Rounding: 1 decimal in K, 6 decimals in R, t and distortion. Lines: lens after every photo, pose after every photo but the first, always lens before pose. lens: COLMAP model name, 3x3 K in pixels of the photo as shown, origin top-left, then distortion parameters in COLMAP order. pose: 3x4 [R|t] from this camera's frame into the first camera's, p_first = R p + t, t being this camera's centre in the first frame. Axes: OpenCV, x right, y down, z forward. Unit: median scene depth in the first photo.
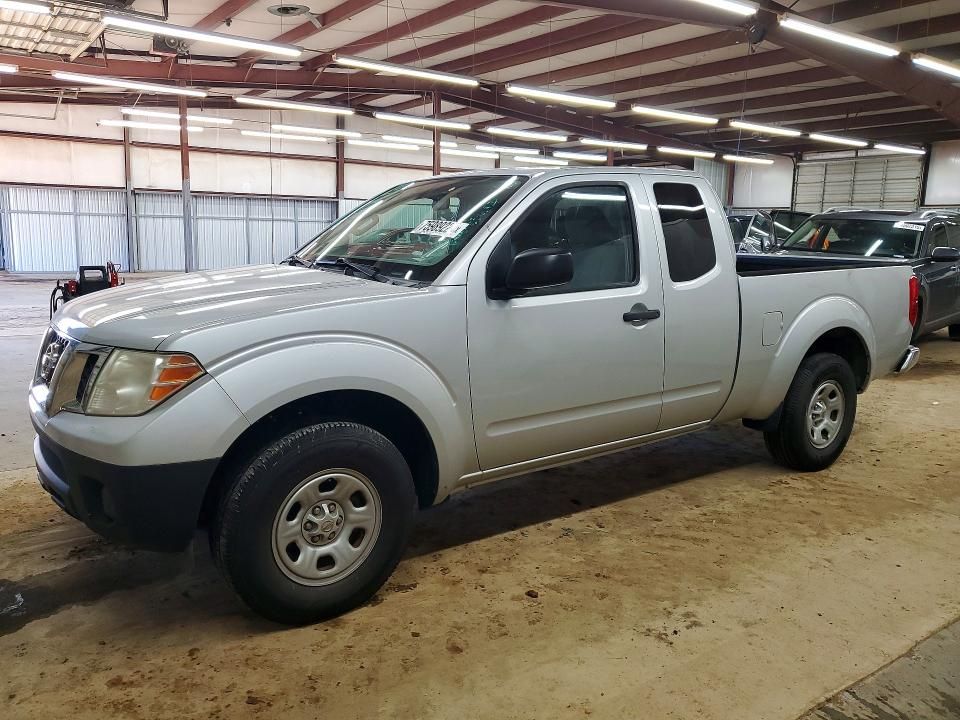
lens RADIAL K [[752.3, 0, 472.6], [0, 752.3, 359.0], [0, 0, 1]] dist [0.010635, 0.005703]
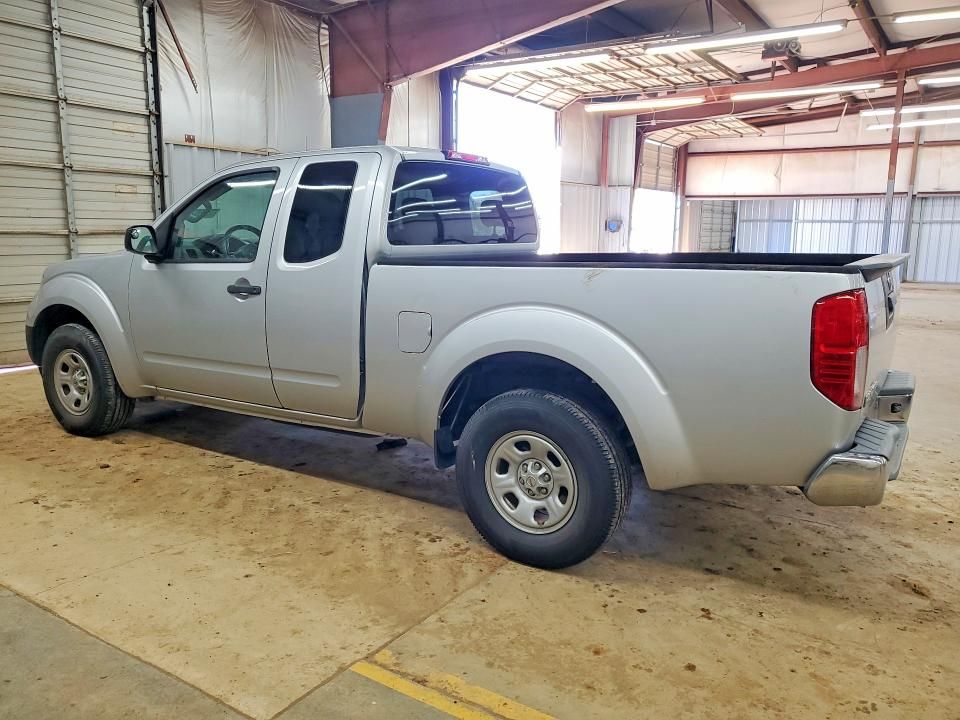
lens RADIAL K [[752.3, 0, 472.6], [0, 752.3, 359.0], [0, 0, 1]] dist [0.010635, 0.005703]
pose [[0.366403, 0.147458, -0.918697, 1.246364], [-0.163406, 0.982215, 0.092482, -0.104569], [0.915995, 0.116235, 0.383982, 0.817692]]
